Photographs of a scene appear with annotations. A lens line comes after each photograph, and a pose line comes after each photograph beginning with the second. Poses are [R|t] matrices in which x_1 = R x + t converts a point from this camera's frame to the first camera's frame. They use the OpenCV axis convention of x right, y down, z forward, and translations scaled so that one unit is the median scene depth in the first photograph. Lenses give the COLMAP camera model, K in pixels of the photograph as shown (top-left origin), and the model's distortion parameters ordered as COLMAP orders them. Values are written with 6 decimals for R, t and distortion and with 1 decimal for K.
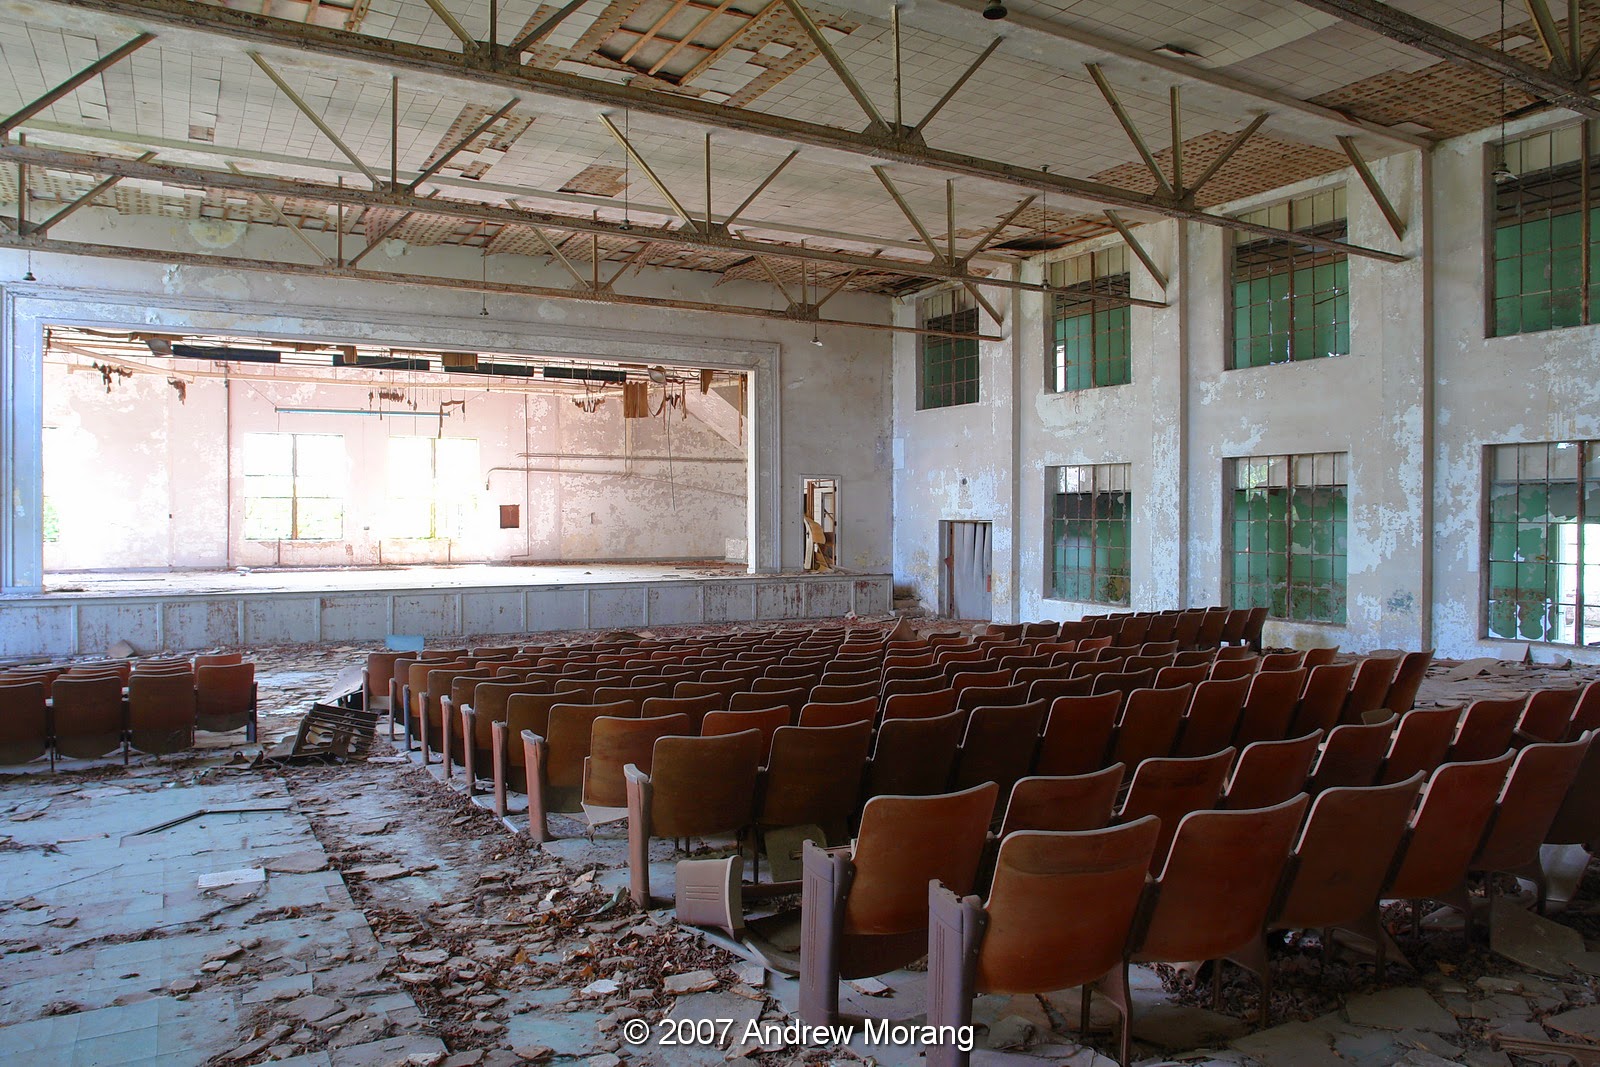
lens RADIAL K [[1133.7, 0, 800.2], [0, 1133.7, 527.0], [0, 0, 1]] dist [0.000323, 0.000429]
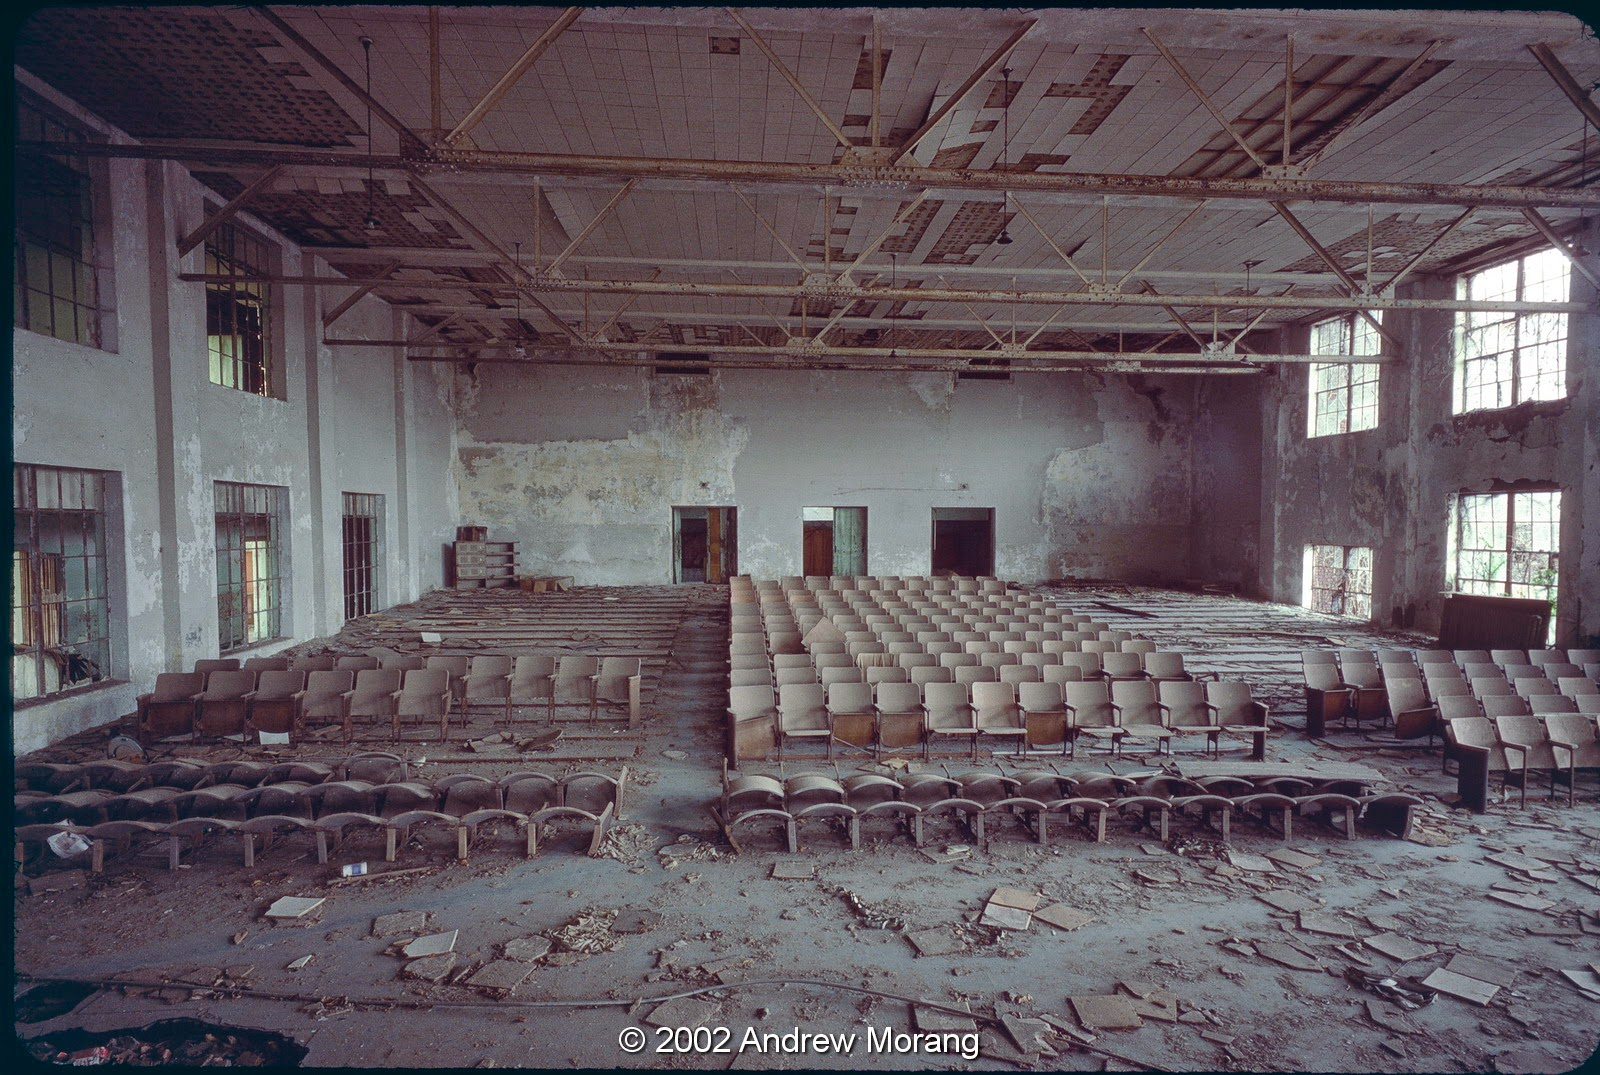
lens RADIAL K [[919.9, 0, 797.3], [0, 919.9, 535.9], [0, 0, 1]] dist [0.002403, 0.000084]
pose [[-0.904830, -0.010555, 0.425643, -0.274072], [-0.001745, 0.999776, 0.021083, -0.036786], [-0.425770, 0.018334, -0.904646, 1.491820]]
